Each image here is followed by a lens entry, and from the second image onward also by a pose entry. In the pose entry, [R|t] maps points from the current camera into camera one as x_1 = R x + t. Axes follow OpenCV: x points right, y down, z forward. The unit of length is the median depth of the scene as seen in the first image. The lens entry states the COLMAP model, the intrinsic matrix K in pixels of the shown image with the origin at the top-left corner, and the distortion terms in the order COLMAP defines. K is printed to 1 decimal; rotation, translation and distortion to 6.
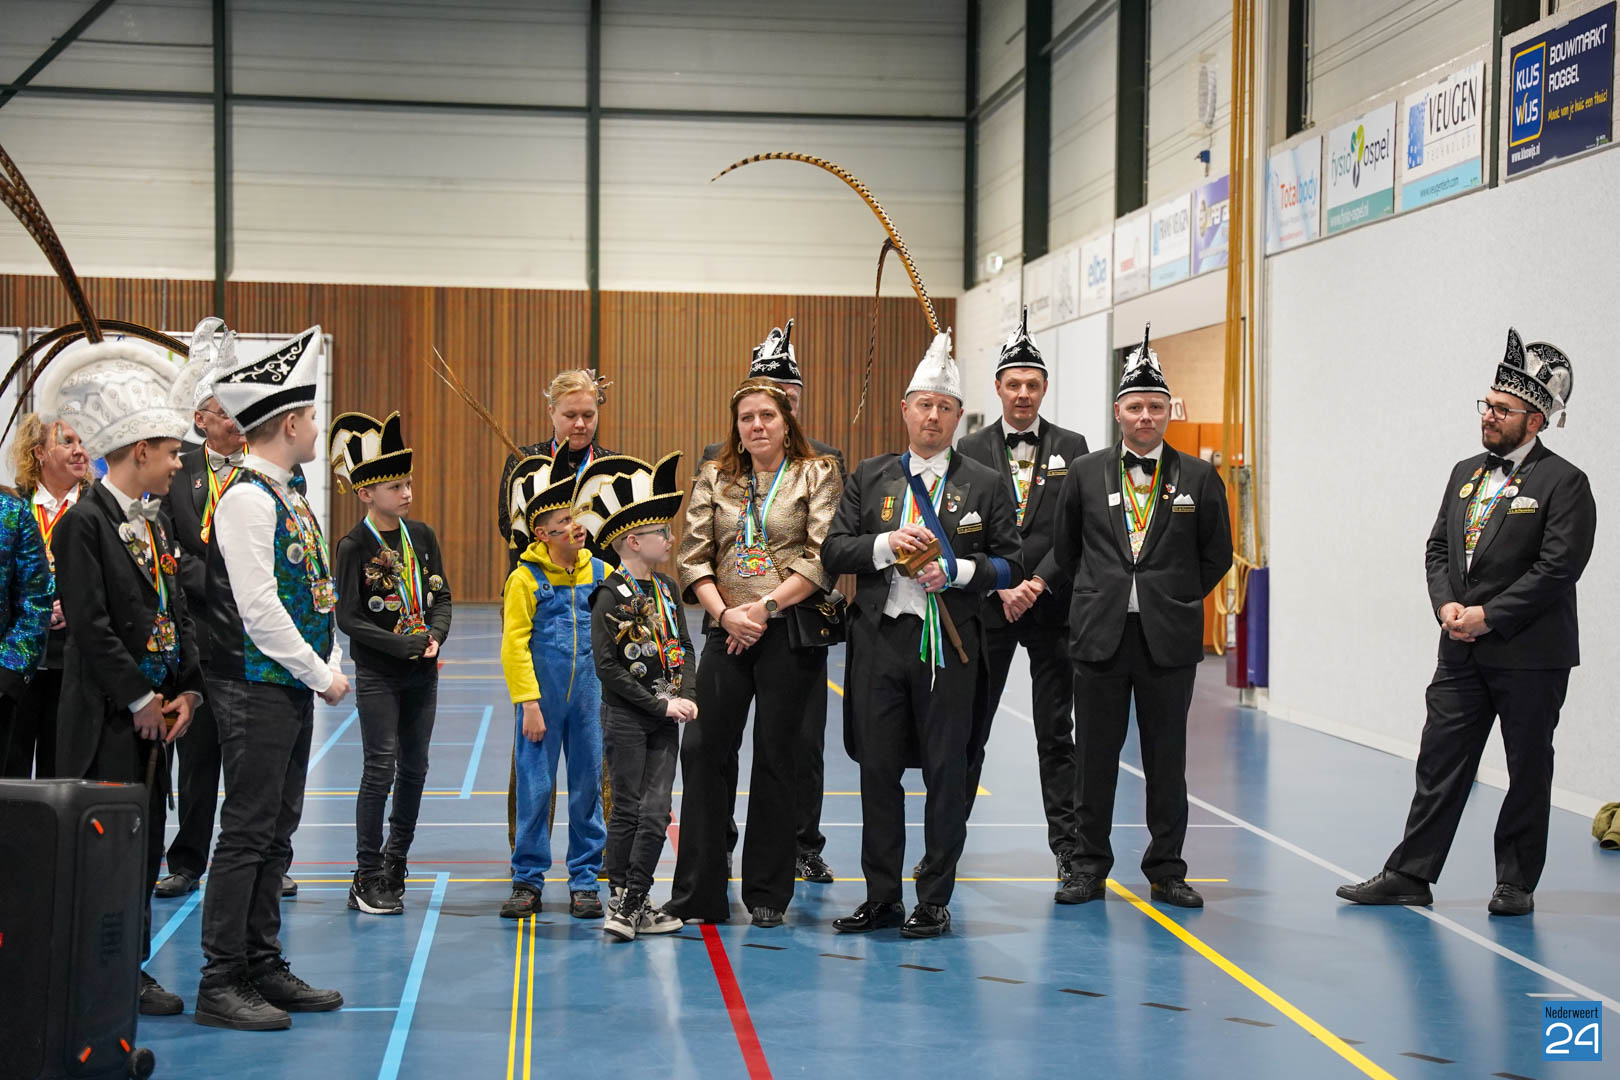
lens RADIAL K [[3465.2, 0, 810.0], [0, 3465.2, 540.0], [0, 0, 1]] dist [0.616439, -0.018196]
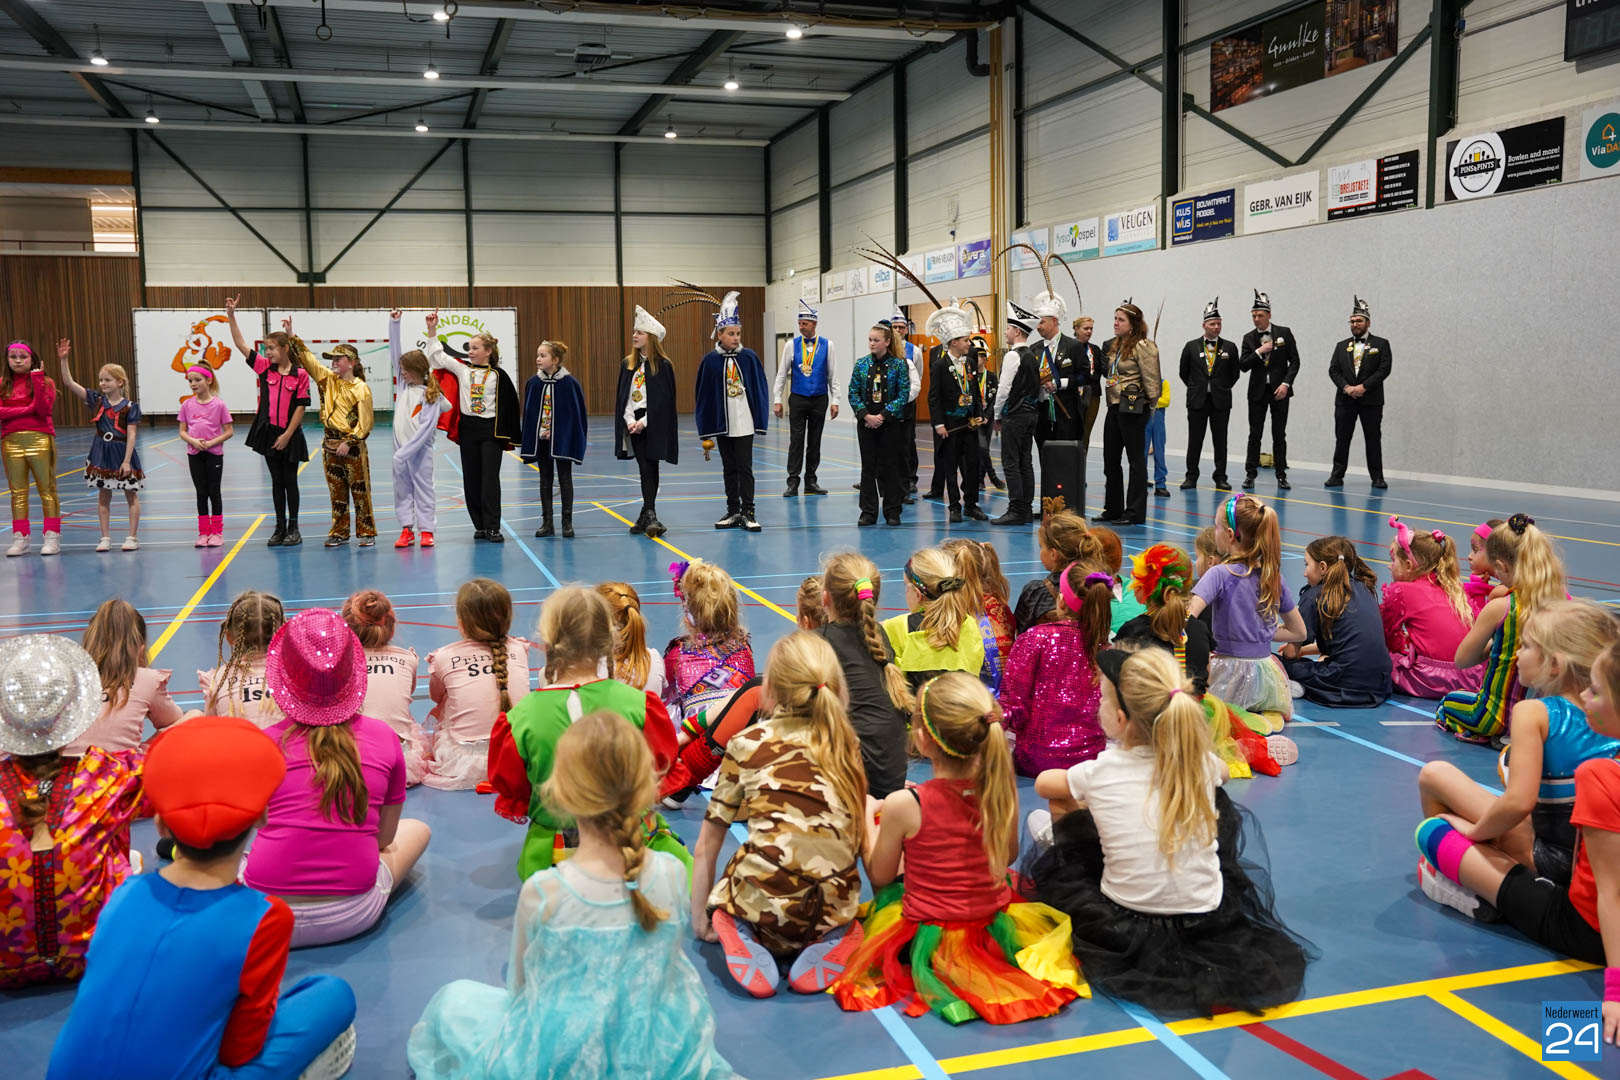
lens RADIAL K [[1488.7, 0, 810.0], [0, 1488.7, 540.0], [0, 0, 1]] dist [-0.007997, 0.015513]
pose [[0.976543, -0.051218, 0.209144, -0.317018], [0.029960, 0.994170, 0.103576, 0.002608], [-0.213230, -0.094880, 0.972384, -0.126295]]
